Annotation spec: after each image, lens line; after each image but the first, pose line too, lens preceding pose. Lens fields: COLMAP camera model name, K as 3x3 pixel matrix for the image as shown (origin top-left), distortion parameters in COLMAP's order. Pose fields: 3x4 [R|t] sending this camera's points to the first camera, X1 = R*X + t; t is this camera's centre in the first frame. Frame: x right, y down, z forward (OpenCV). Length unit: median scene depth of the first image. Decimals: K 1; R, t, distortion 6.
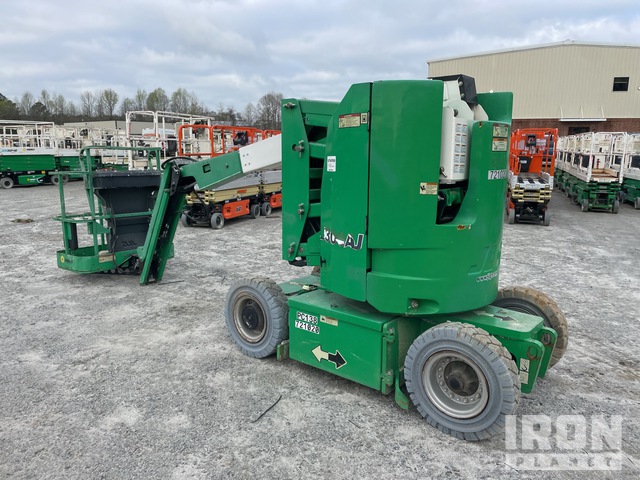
lens RADIAL K [[474.5, 0, 320.0], [0, 474.5, 240.0], [0, 0, 1]] dist [0.080068, -0.100213]
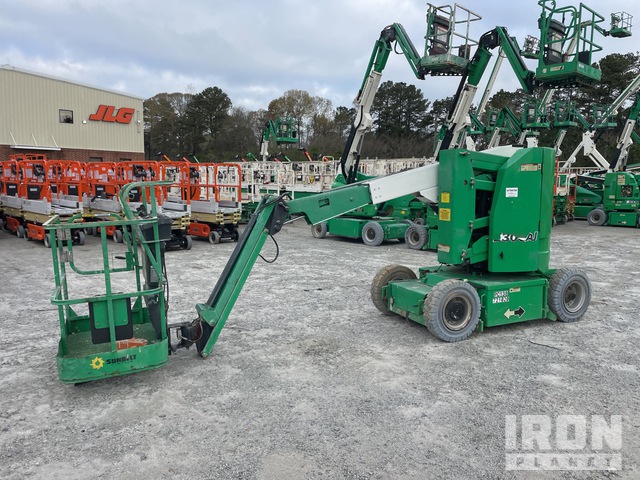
lens RADIAL K [[474.5, 0, 320.0], [0, 474.5, 240.0], [0, 0, 1]] dist [0.080068, -0.100213]
pose [[0.453981, -0.114037, 0.883684, -1.282922], [0.162698, 0.985711, 0.043620, -0.131507], [-0.876031, 0.123971, 0.466047, 0.608307]]
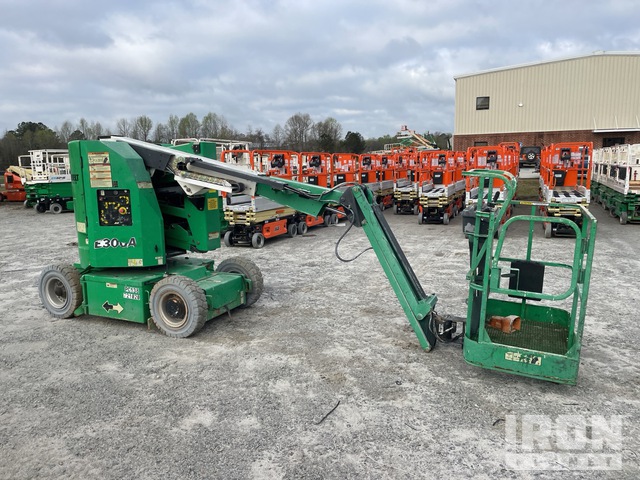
lens RADIAL K [[474.5, 0, 320.0], [0, 474.5, 240.0], [0, 0, 1]] dist [0.080068, -0.100213]
pose [[0.997999, -0.019022, -0.060296, -0.039190], [0.016741, 0.999133, -0.038111, 0.001853], [0.060969, 0.037026, 0.997453, -0.069350]]
